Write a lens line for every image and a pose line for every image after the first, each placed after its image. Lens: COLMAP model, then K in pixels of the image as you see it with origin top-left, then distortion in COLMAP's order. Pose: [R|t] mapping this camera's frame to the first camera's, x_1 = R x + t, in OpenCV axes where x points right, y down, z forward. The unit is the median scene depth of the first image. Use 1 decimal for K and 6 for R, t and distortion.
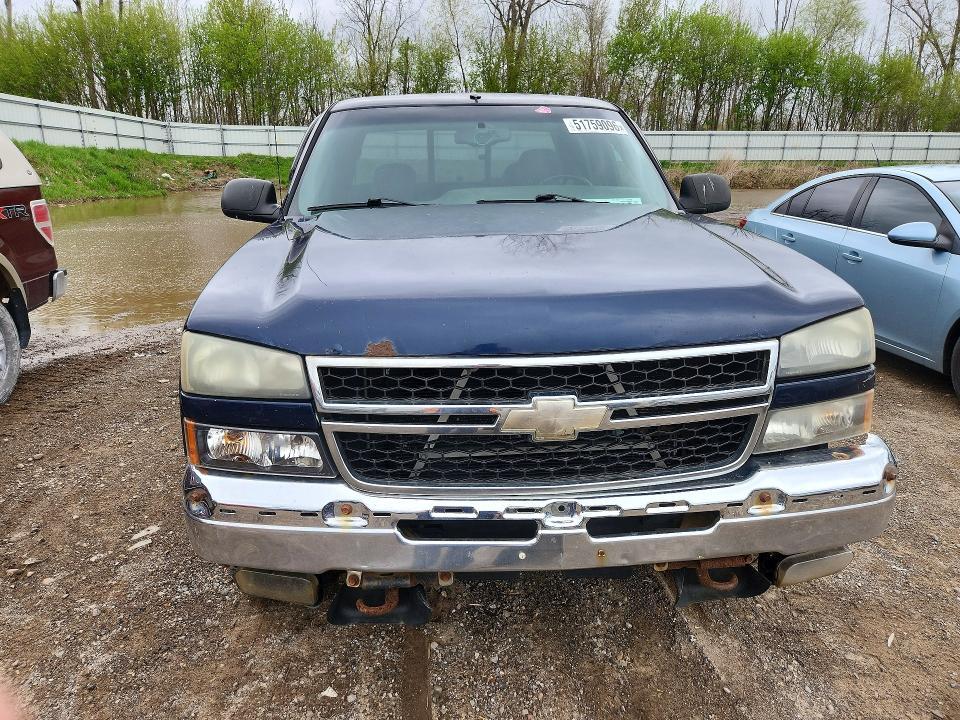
lens RADIAL K [[644.7, 0, 480.0], [0, 644.7, 360.0], [0, 0, 1]] dist [-0.000506, -0.000330]
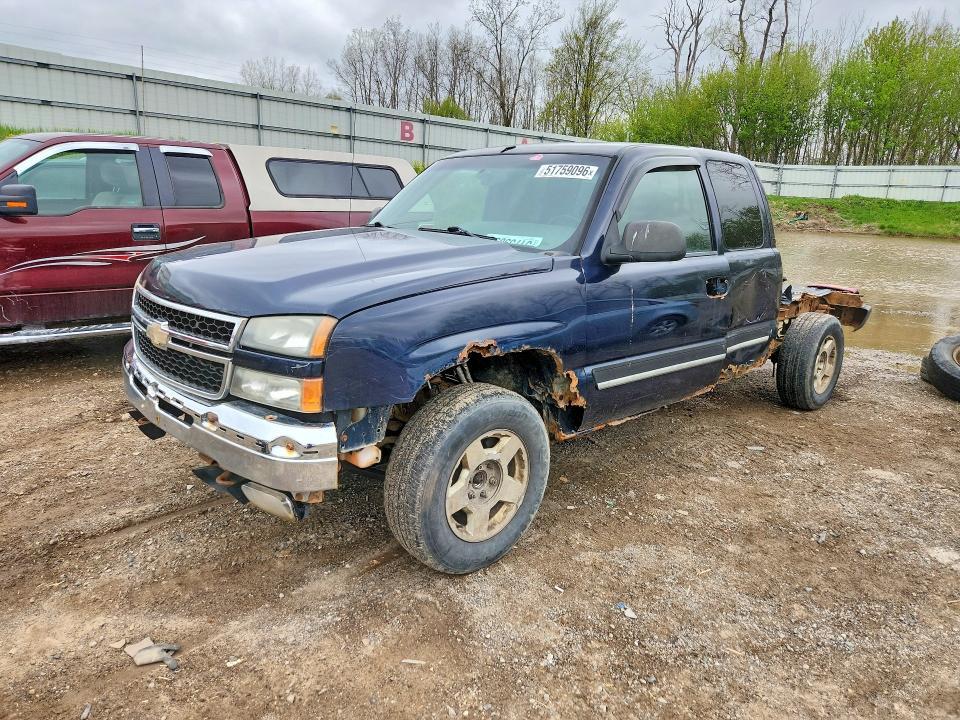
lens RADIAL K [[644.7, 0, 480.0], [0, 644.7, 360.0], [0, 0, 1]] dist [-0.000506, -0.000330]
pose [[0.618530, 0.199689, -0.759964, 1.151443], [-0.244725, 0.968021, 0.055178, -0.090477], [0.746680, 0.151852, 0.647619, 0.290121]]
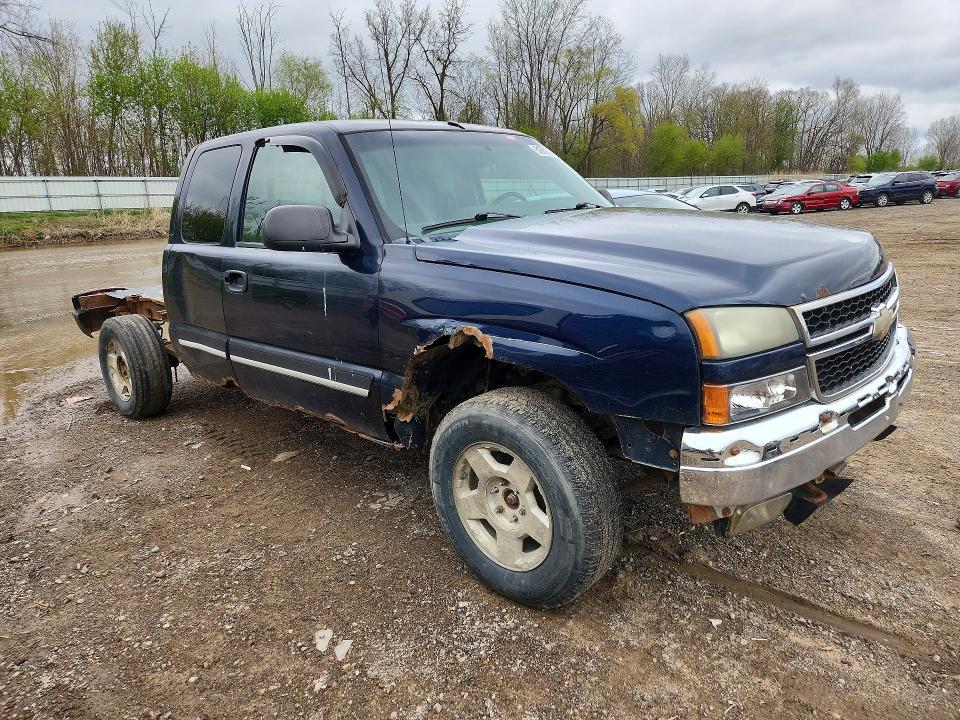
lens RADIAL K [[627.1, 0, 477.3], [0, 627.1, 355.9], [0, 0, 1]] dist [0.019673, 0.002185]
pose [[0.748867, -0.196225, 0.633004, -0.858446], [0.237912, 0.971090, 0.019570, -0.047137], [-0.618543, 0.135944, 0.773901, 0.244617]]
